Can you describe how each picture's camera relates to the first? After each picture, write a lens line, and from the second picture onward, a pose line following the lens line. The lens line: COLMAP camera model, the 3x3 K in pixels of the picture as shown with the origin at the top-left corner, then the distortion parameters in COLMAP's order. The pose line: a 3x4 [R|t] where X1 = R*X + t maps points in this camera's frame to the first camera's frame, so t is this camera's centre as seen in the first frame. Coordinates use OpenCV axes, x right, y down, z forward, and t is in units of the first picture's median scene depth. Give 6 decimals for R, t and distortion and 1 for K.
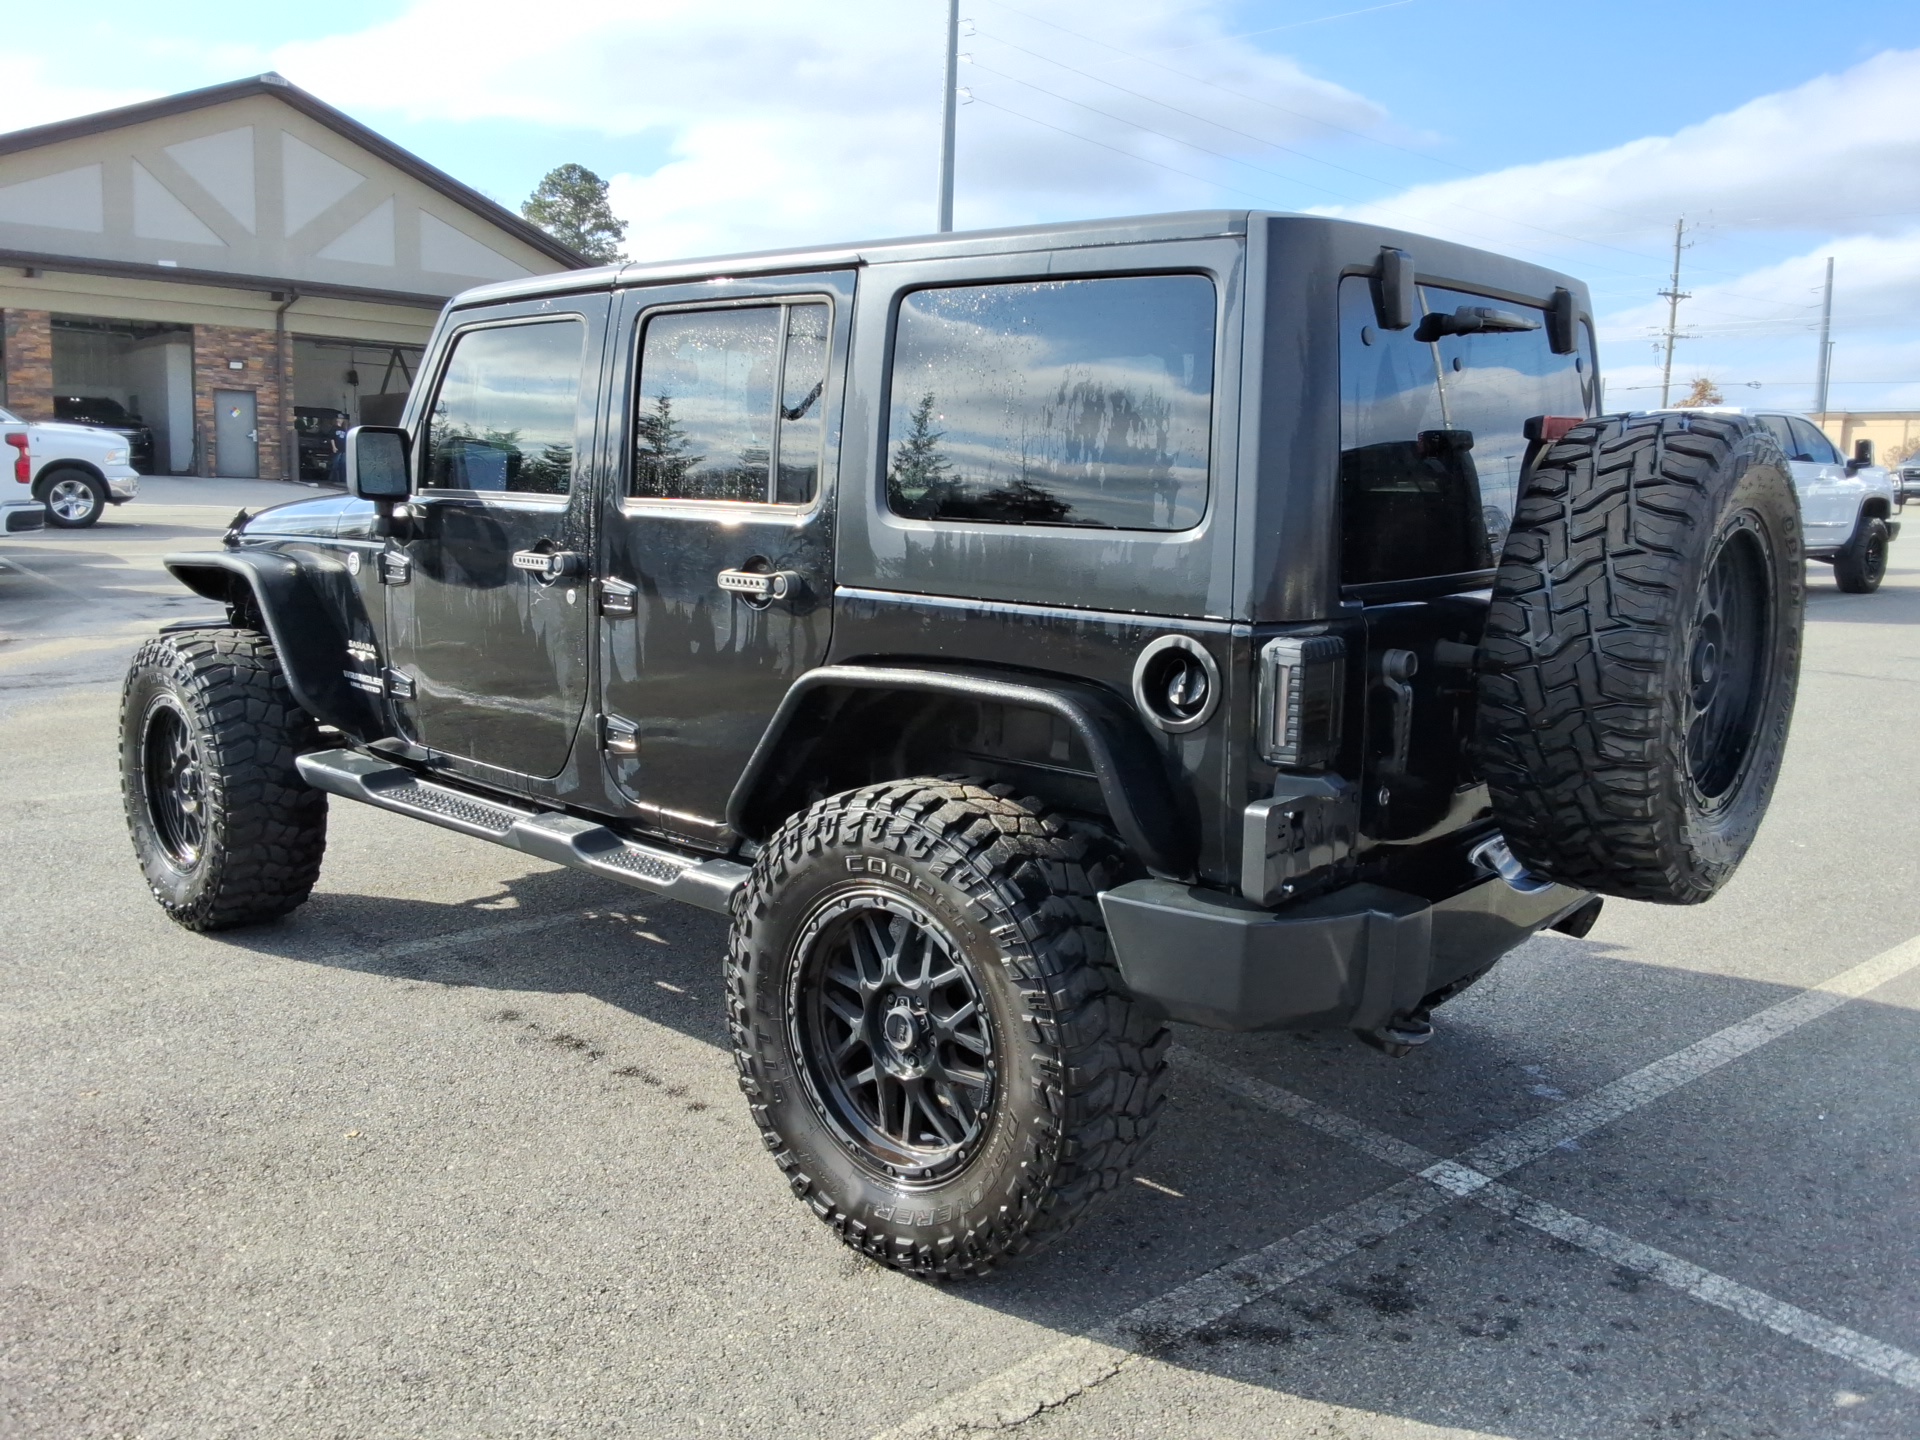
lens RADIAL K [[1533.8, 0, 968.2], [0, 1533.8, 728.4], [0, 0, 1]] dist [0.059564, -0.082249]
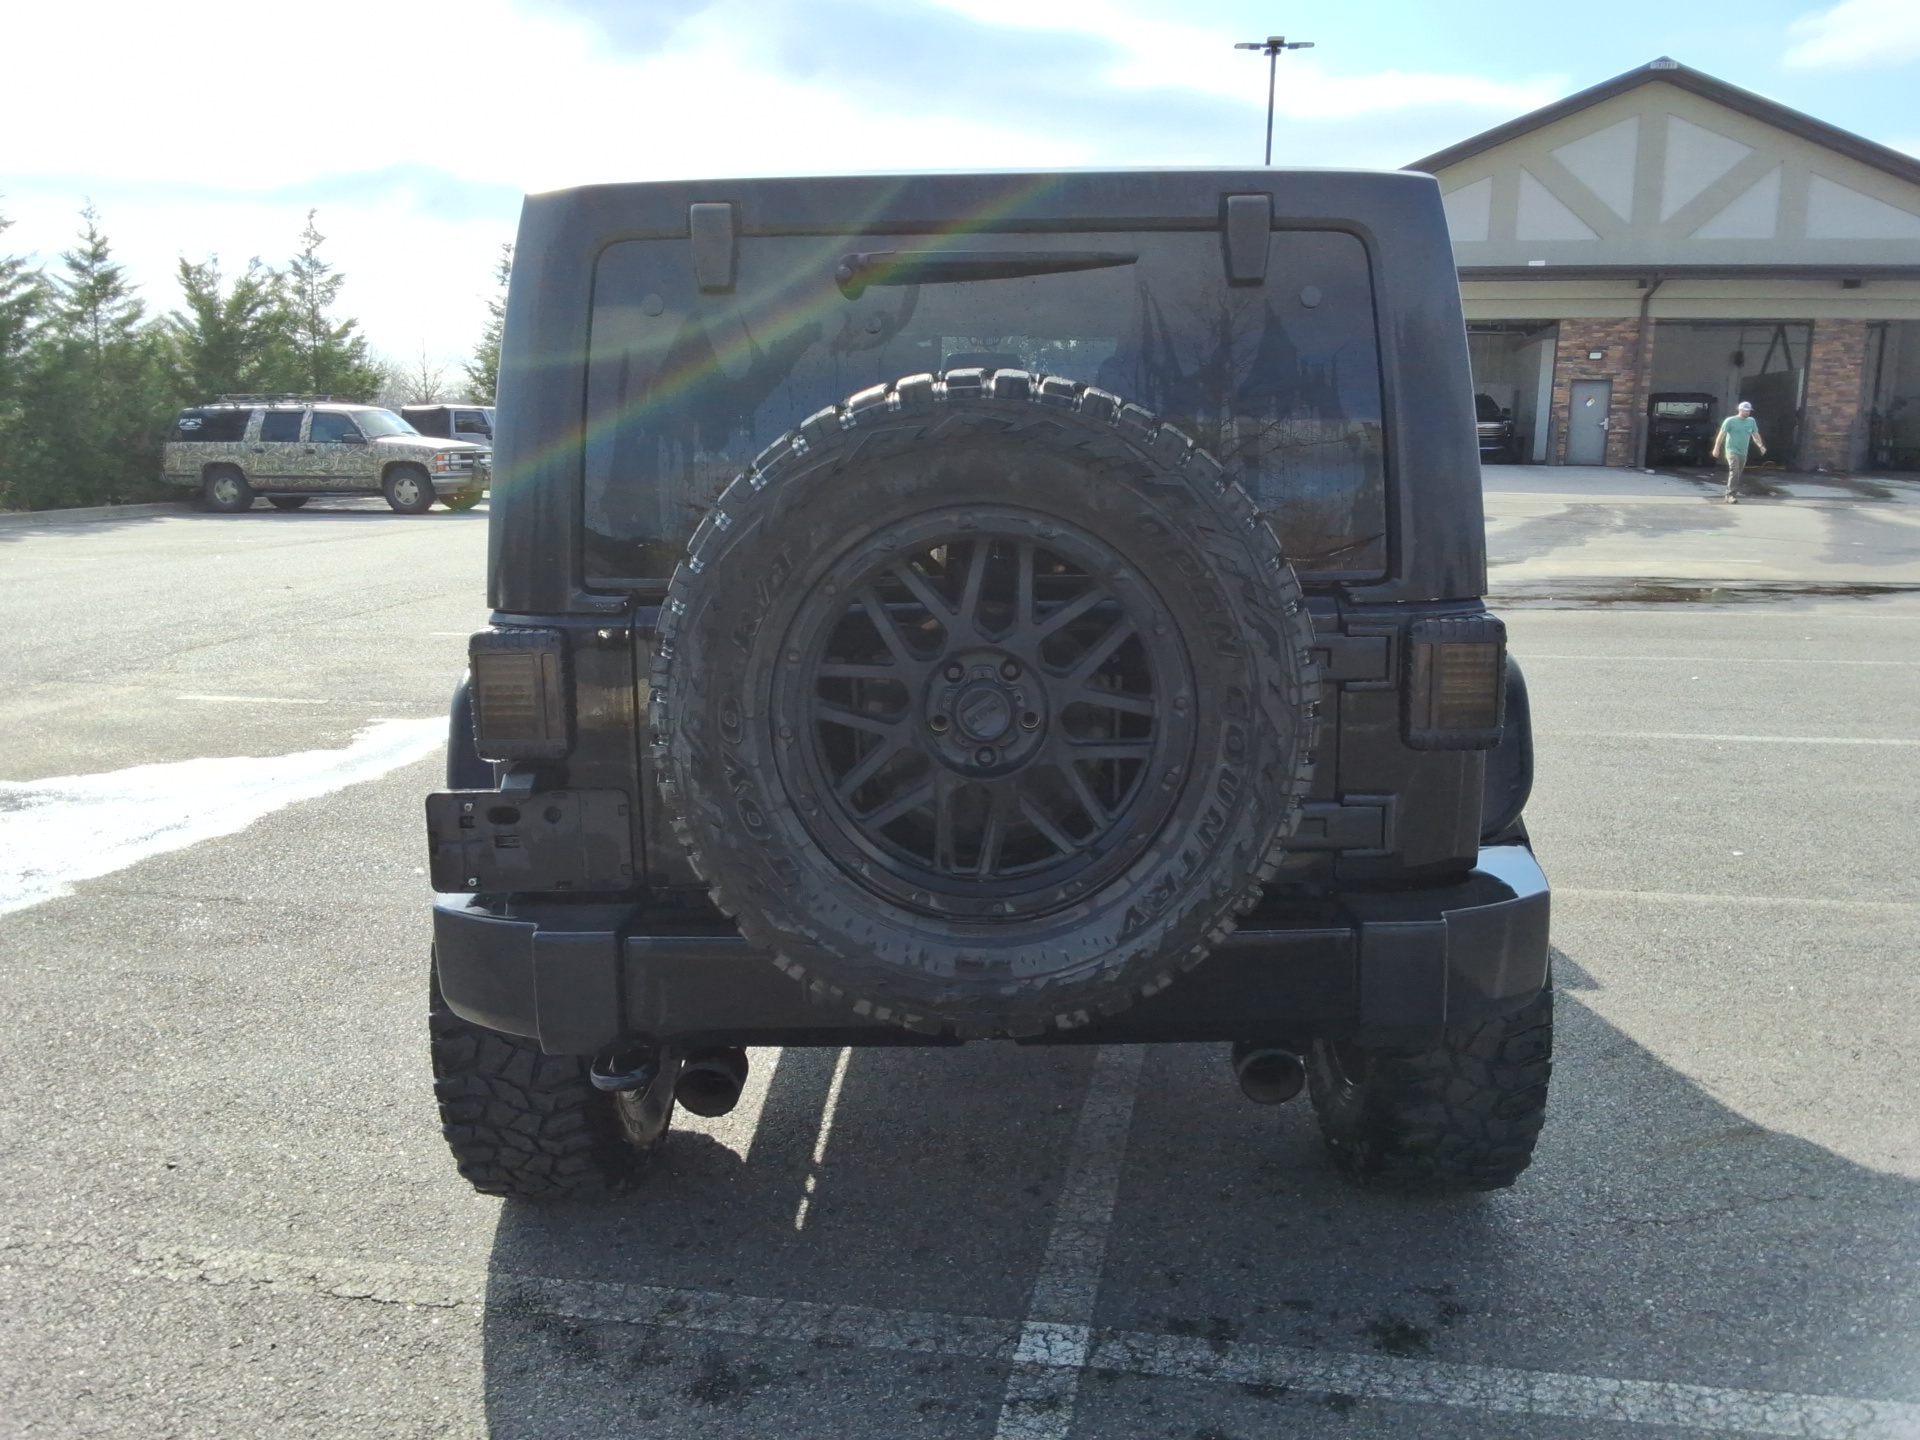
lens RADIAL K [[1533.8, 0, 974.8], [0, 1533.8, 719.3], [0, 0, 1]] dist [0.059564, -0.082249]
pose [[0.640056, 0.113819, -0.759851, 0.070654], [-0.111673, 0.992246, 0.054564, -0.005511], [0.760170, 0.049931, 0.647803, 0.036279]]
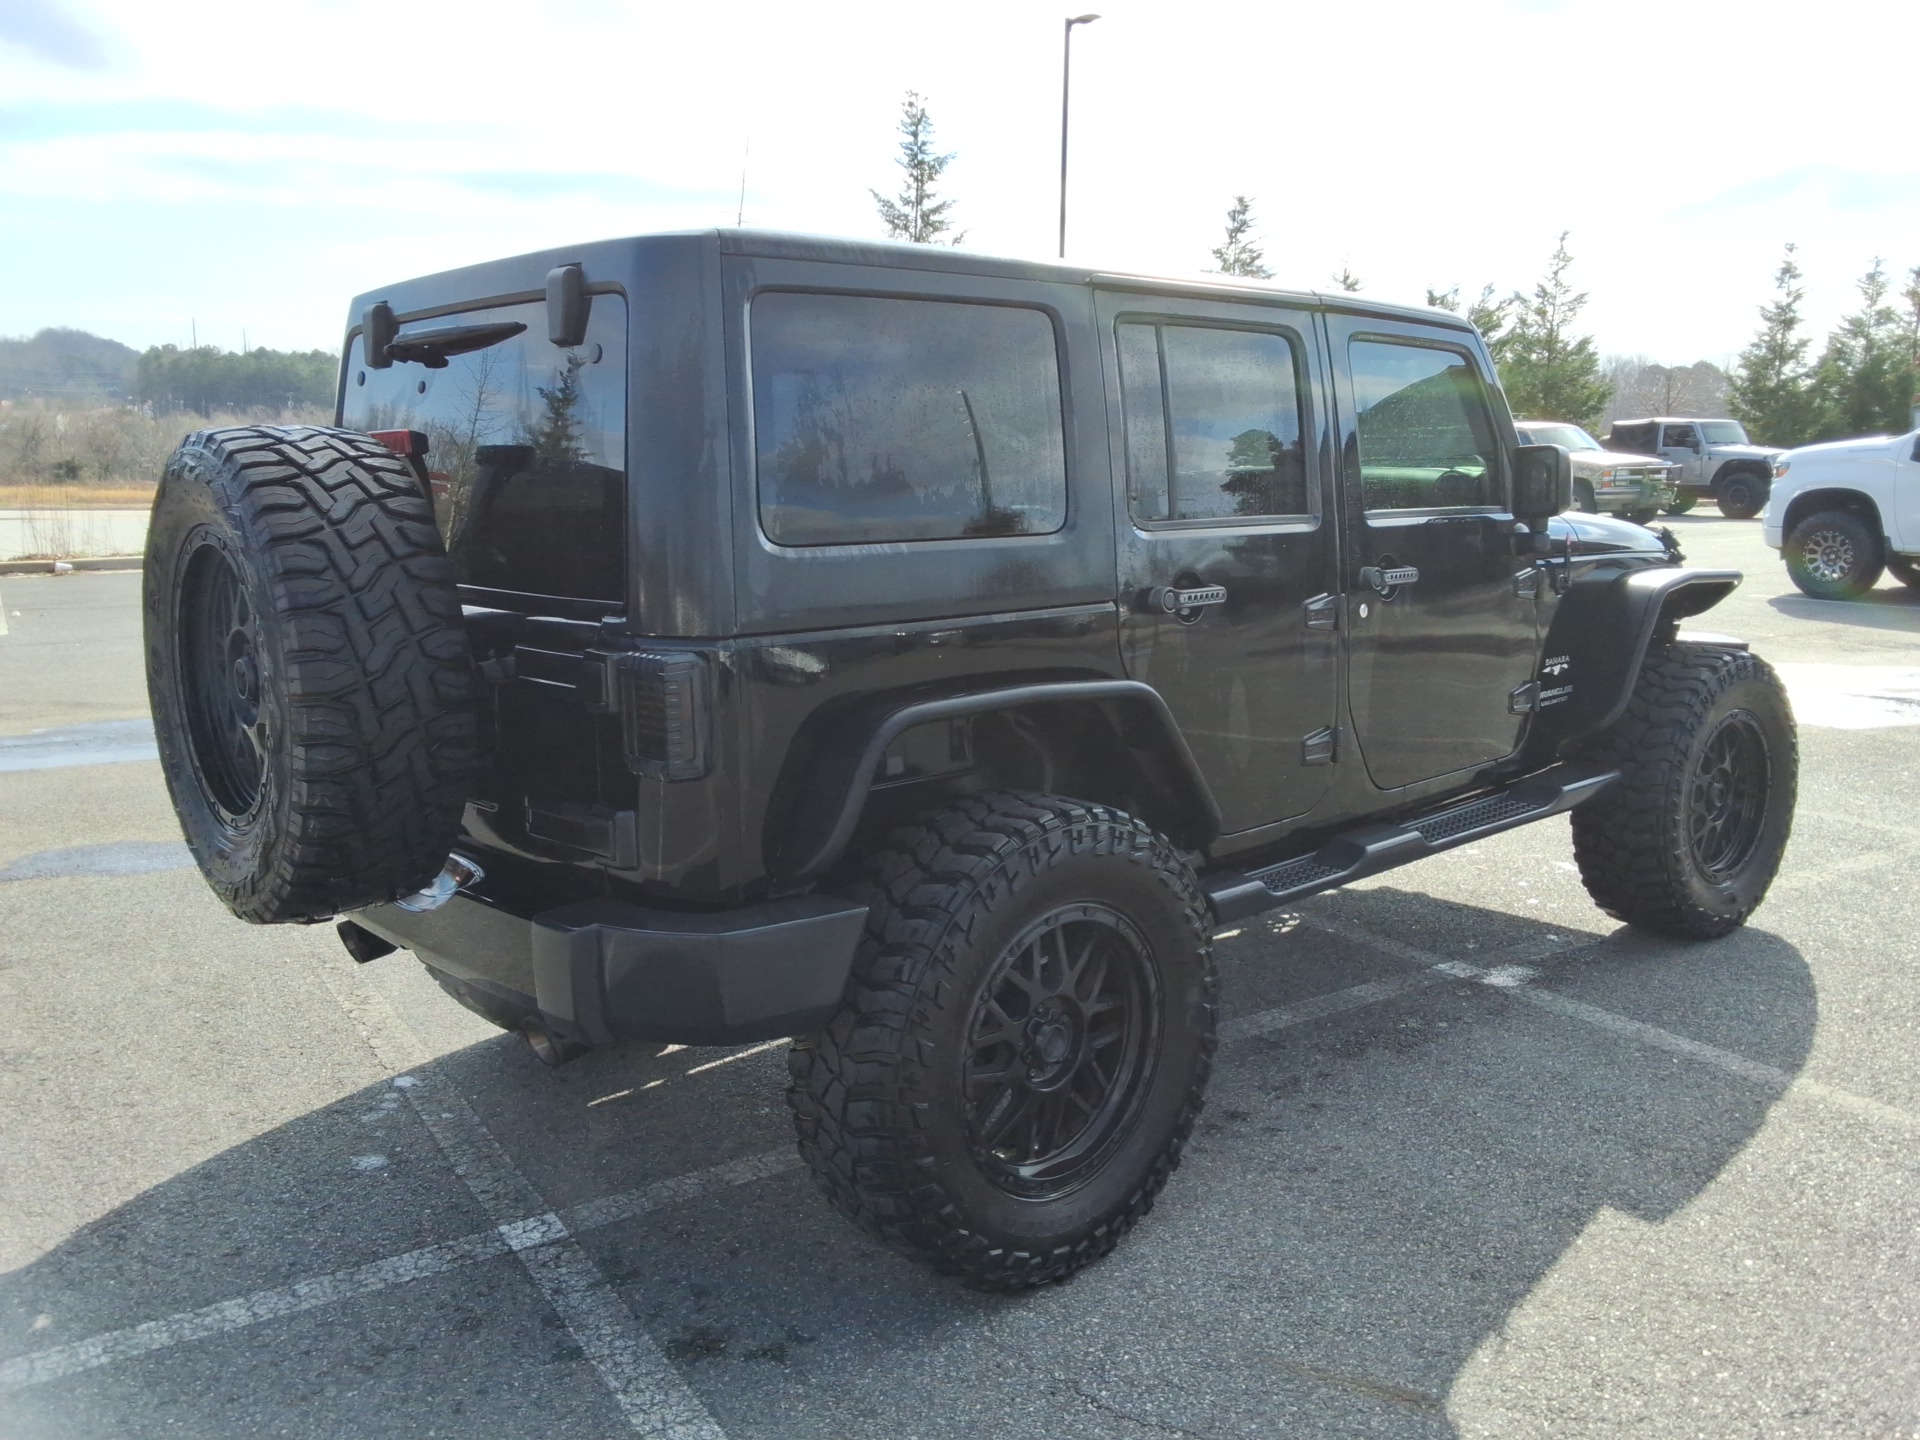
lens RADIAL K [[1533.8, 0, 987.5], [0, 1533.8, 724.2], [0, 0, 1]] dist [0.059564, -0.082249]
pose [[-0.124841, 0.147688, -0.981123, 0.096295], [-0.163290, 0.972317, 0.167140, -0.017897], [0.978648, 0.181073, -0.097269, 0.108085]]
